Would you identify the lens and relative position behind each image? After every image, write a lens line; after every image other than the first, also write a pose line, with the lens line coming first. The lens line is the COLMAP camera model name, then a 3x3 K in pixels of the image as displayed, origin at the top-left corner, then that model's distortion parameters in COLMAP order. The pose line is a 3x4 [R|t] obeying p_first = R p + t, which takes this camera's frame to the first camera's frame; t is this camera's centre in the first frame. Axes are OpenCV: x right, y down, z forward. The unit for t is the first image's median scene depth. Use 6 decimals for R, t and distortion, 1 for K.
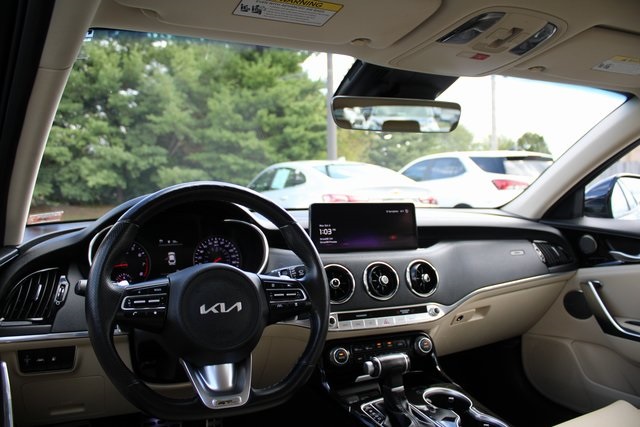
lens RADIAL K [[522.1, 0, 320.0], [0, 522.1, 213.5], [0, 0, 1]] dist [-0.112050, 0.005097]
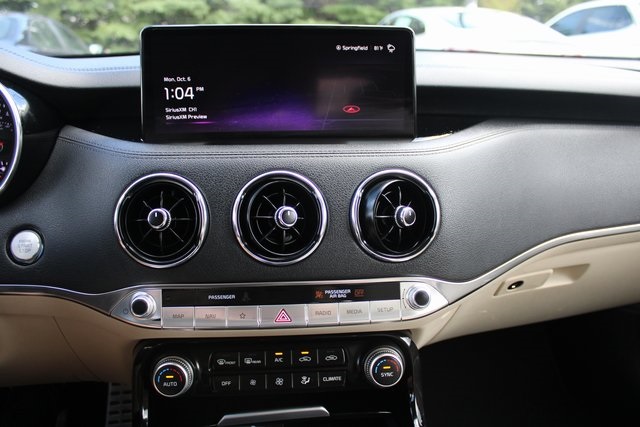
lens RADIAL K [[522.1, 0, 320.0], [0, 522.1, 213.5], [0, 0, 1]] dist [-0.112050, 0.005097]
pose [[0.964471, 0.085103, -0.250105, 0.238171], [-0.015261, 0.963061, 0.268849, 0.013790], [0.263746, -0.255481, 0.930144, 0.594989]]
